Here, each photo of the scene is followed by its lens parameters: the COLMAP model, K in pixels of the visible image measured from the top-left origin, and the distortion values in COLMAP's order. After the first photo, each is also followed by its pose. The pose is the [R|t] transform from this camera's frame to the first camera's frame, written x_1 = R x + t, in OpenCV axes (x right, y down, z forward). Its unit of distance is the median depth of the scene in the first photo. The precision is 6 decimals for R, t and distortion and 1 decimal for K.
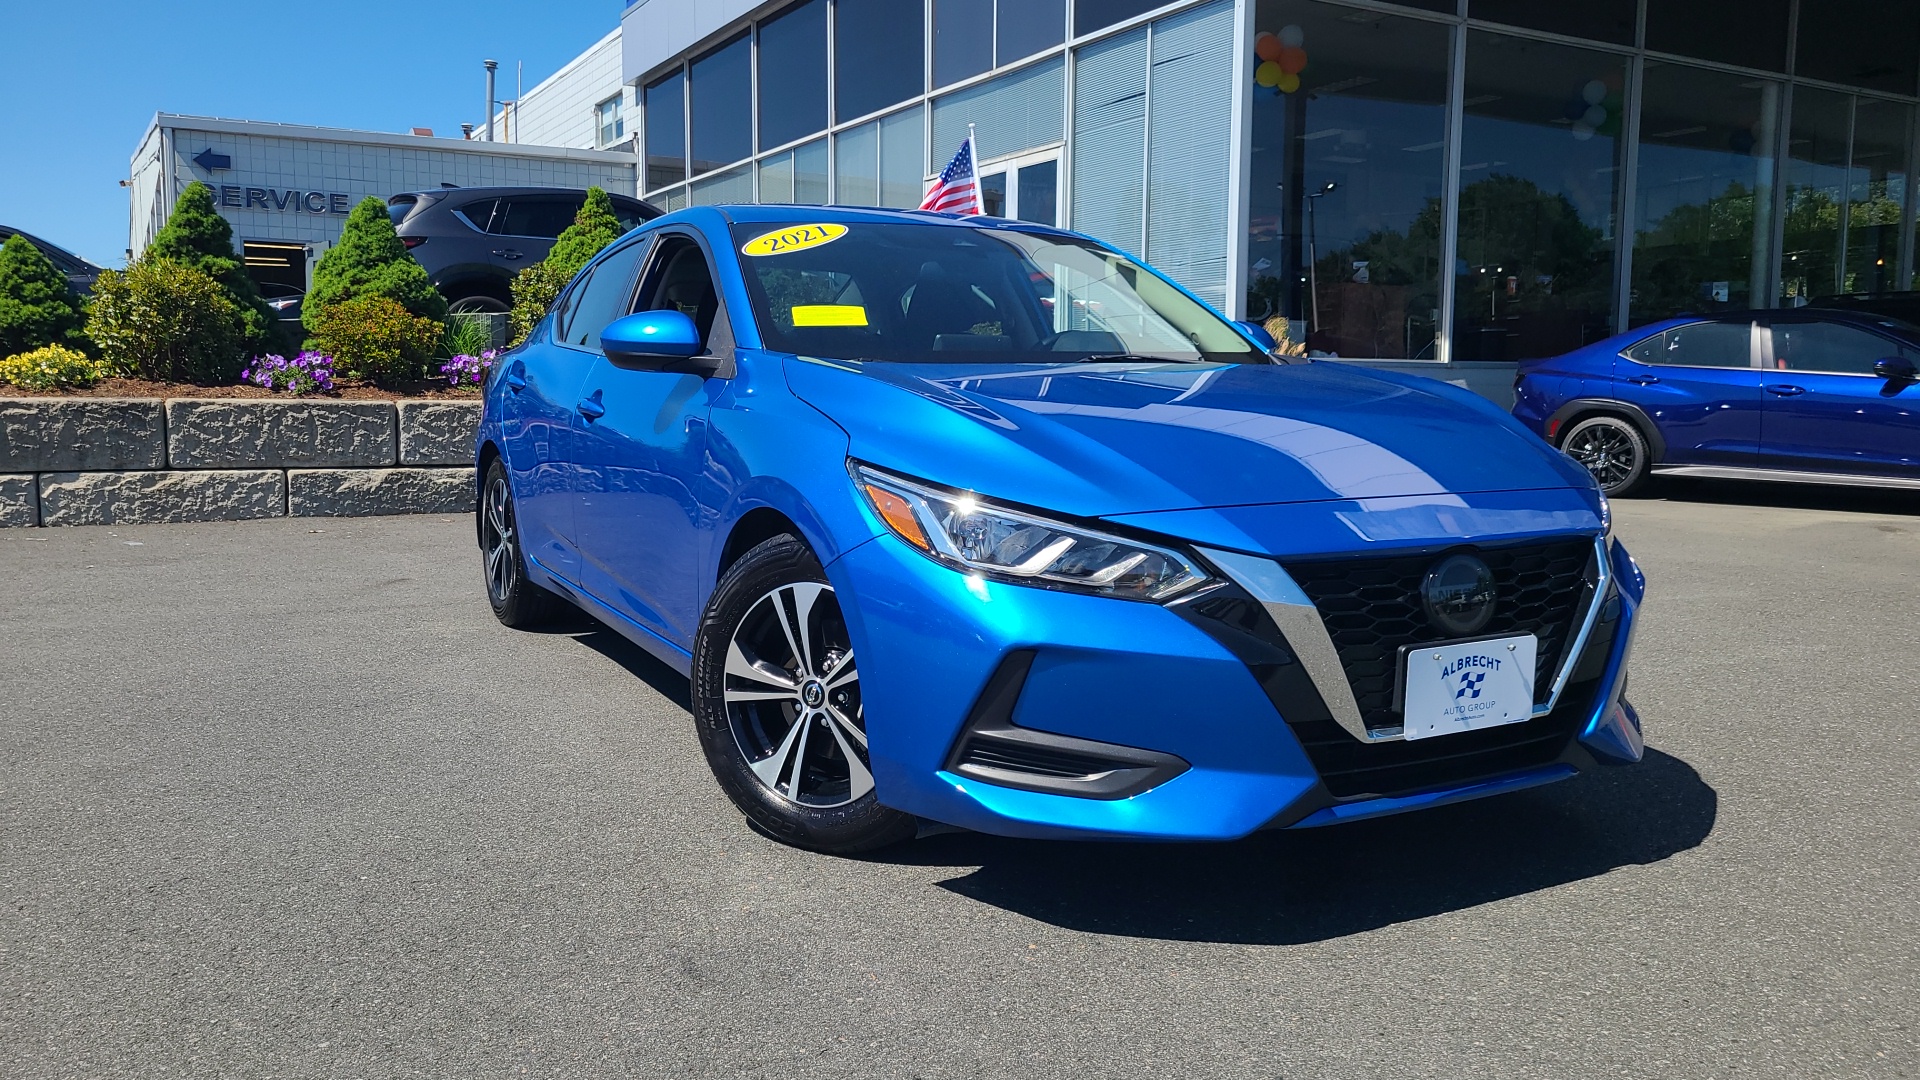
lens RADIAL K [[1445.4, 0, 924.3], [0, 1445.4, 538.1], [0, 0, 1]] dist [0.047584, -0.013690]
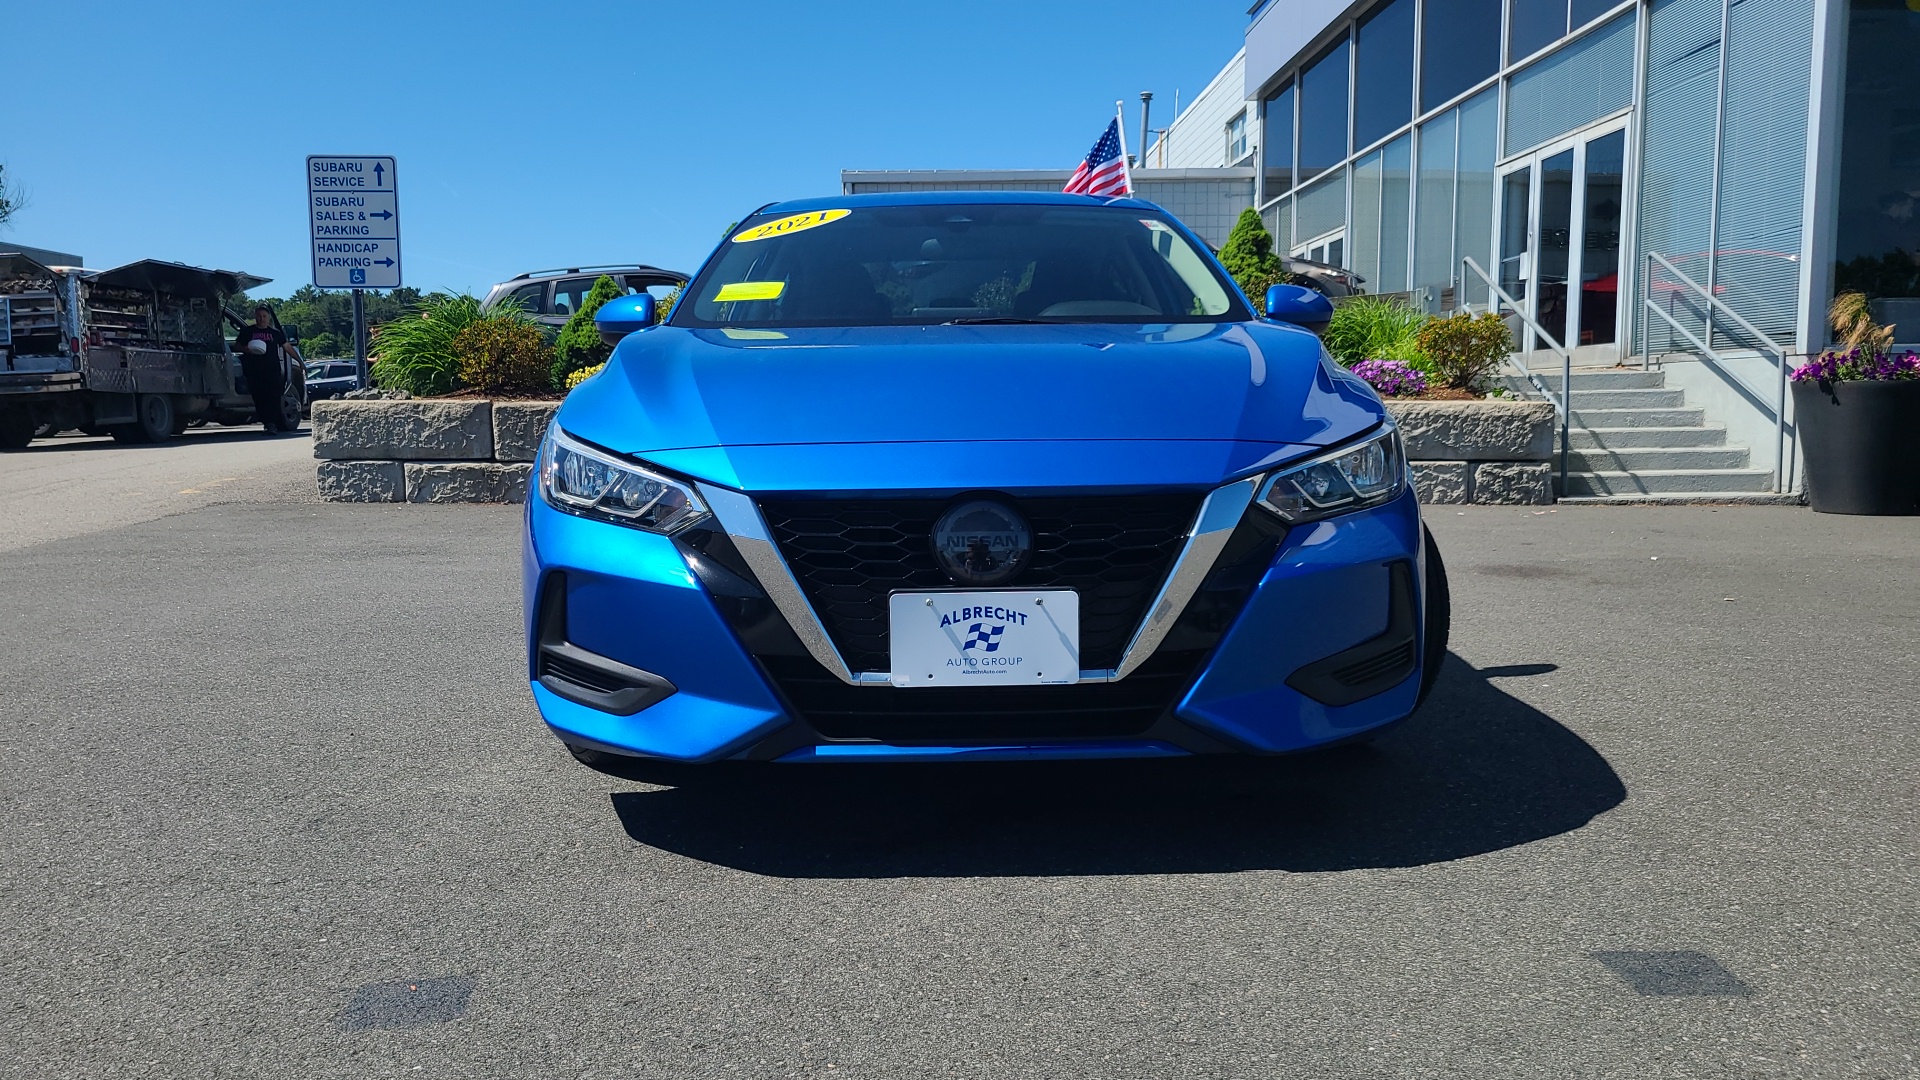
lens RADIAL K [[1445.4, 0, 924.3], [0, 1445.4, 538.1], [0, 0, 1]] dist [0.047584, -0.013690]
pose [[0.880398, 0.034849, -0.472954, 0.105731], [-0.041737, 0.999120, -0.004074, 0.005594], [0.472396, 0.023326, 0.881078, 0.019661]]
